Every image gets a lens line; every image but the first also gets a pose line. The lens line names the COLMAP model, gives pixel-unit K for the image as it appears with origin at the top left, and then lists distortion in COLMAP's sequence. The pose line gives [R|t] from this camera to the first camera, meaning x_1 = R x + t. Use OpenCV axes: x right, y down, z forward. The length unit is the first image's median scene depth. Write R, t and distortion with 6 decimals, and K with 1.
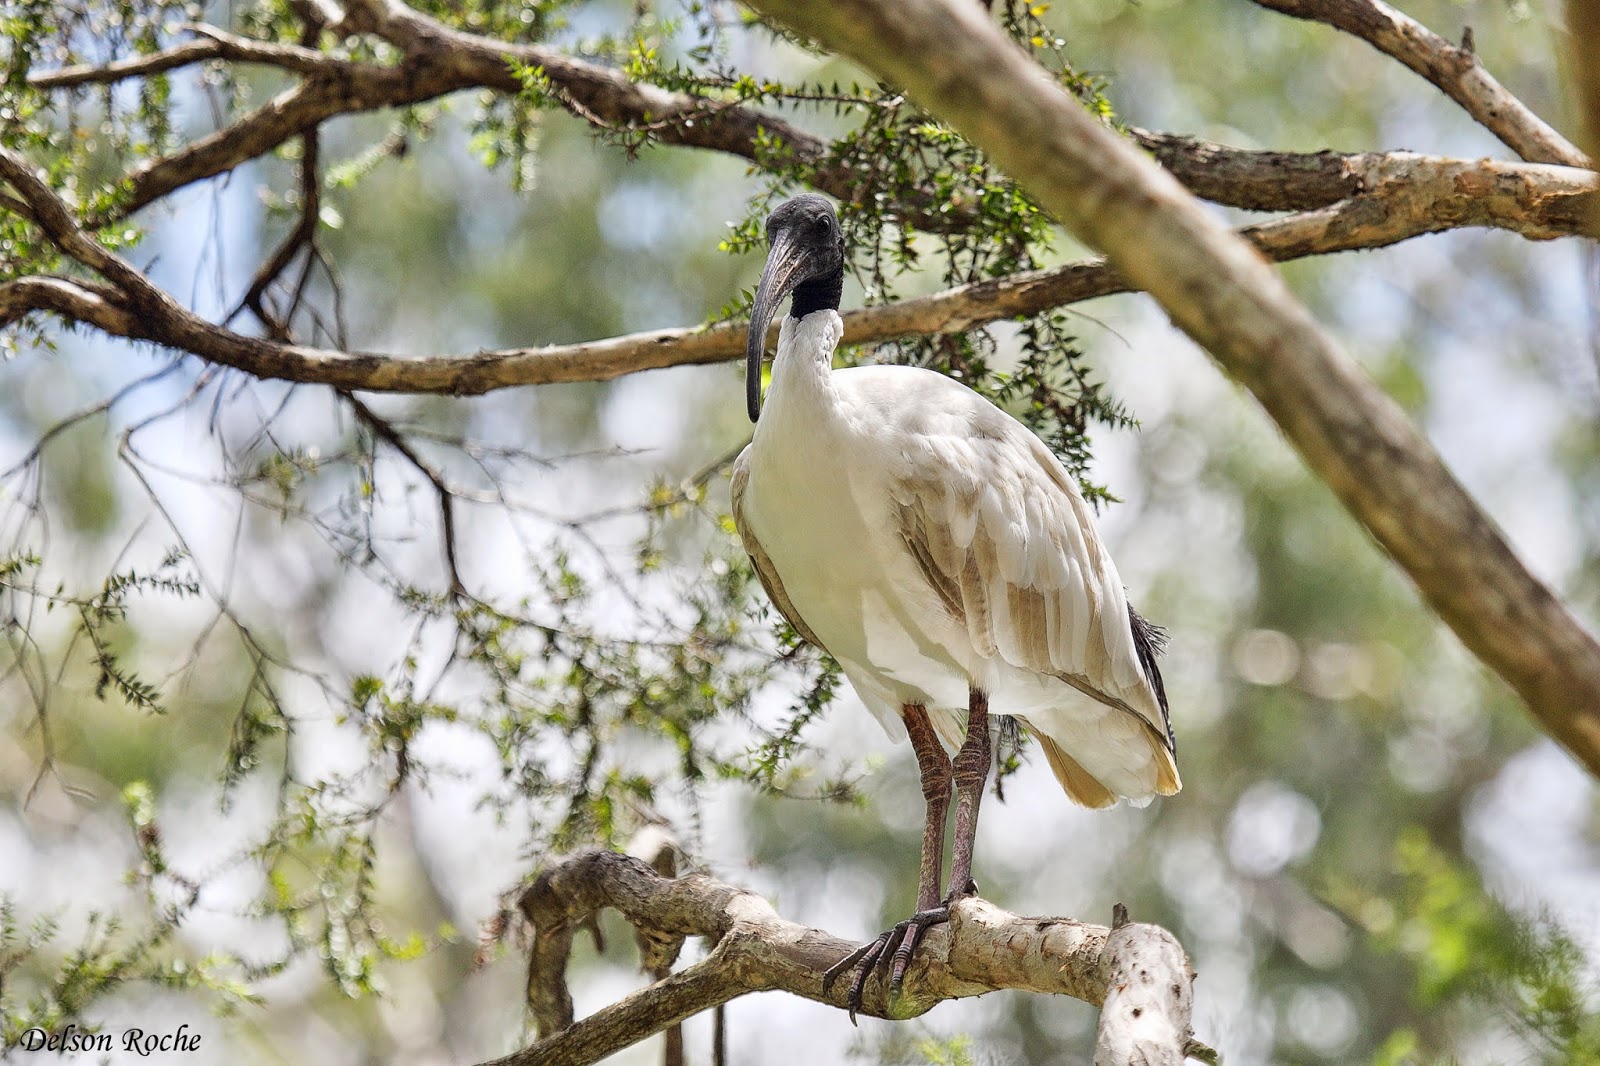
lens RADIAL K [[1462.2, 0, 800.0], [0, 1462.2, 533.0], [0, 0, 1]] dist [-0.013605, -0.005788]
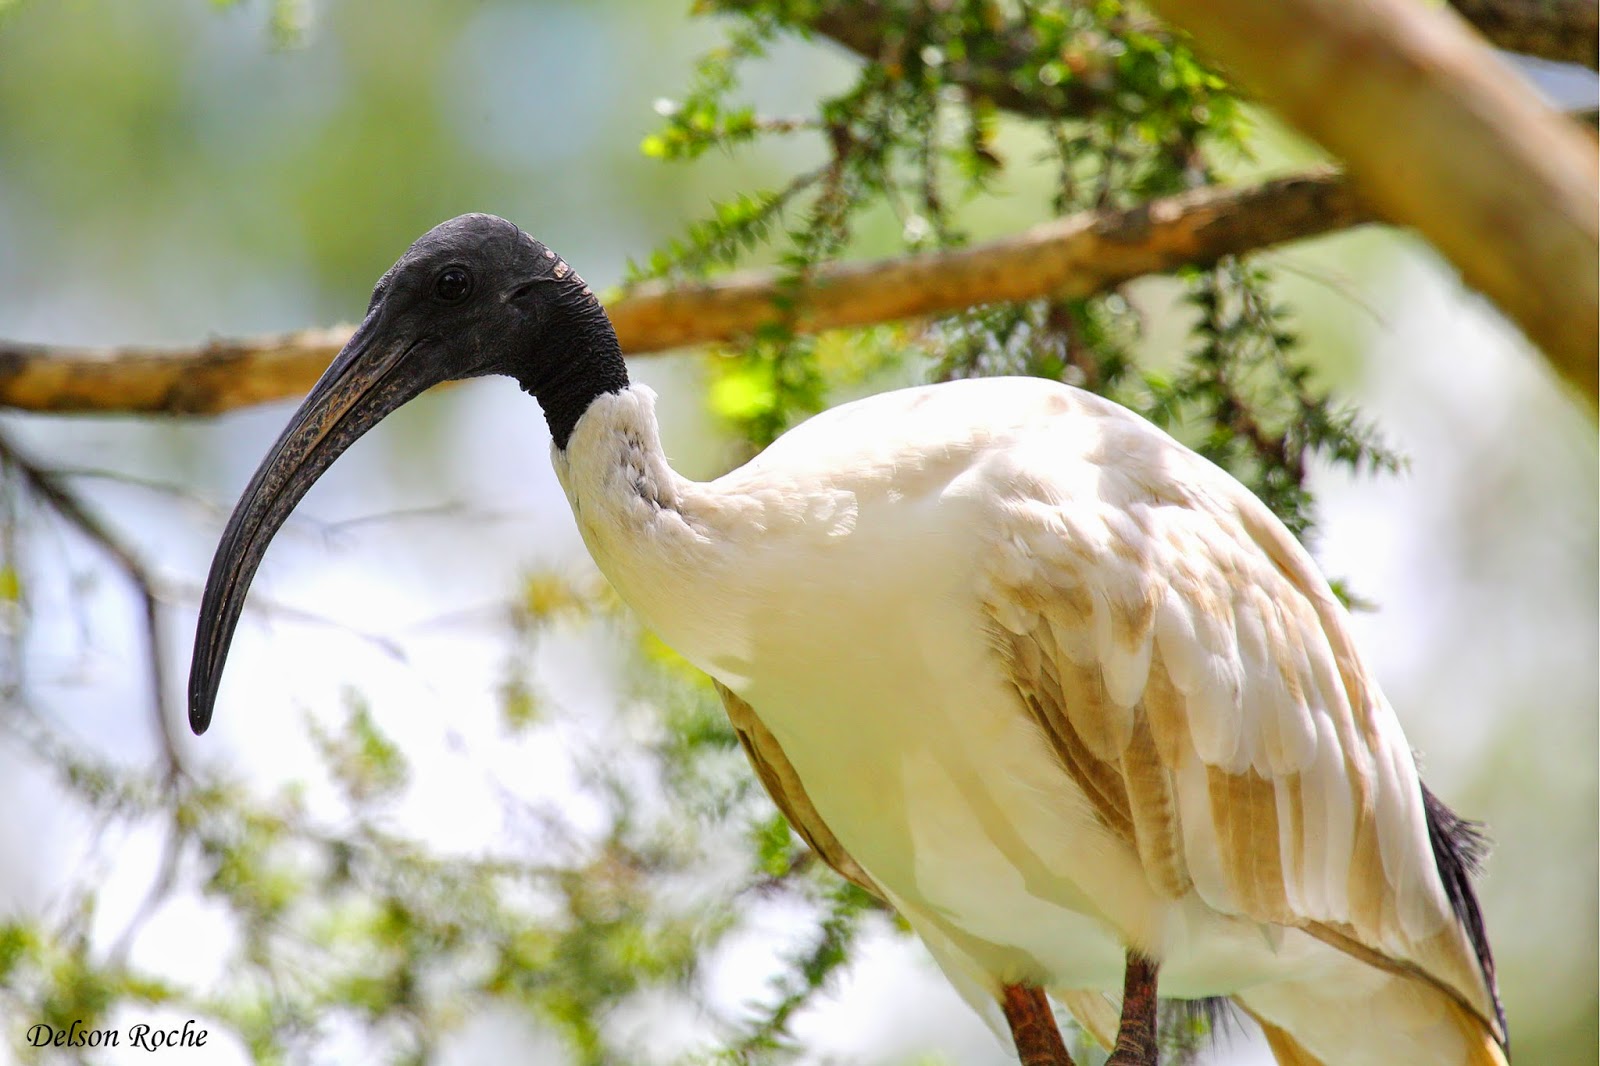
lens RADIAL K [[1462.2, 0, 800.0], [0, 1462.2, 533.0], [0, 0, 1]] dist [-0.013605, -0.005788]
pose [[0.987109, -0.045246, 0.153521, -0.085482], [0.040005, 0.998512, 0.037063, -0.076225], [-0.154969, -0.030443, 0.987450, 0.475298]]
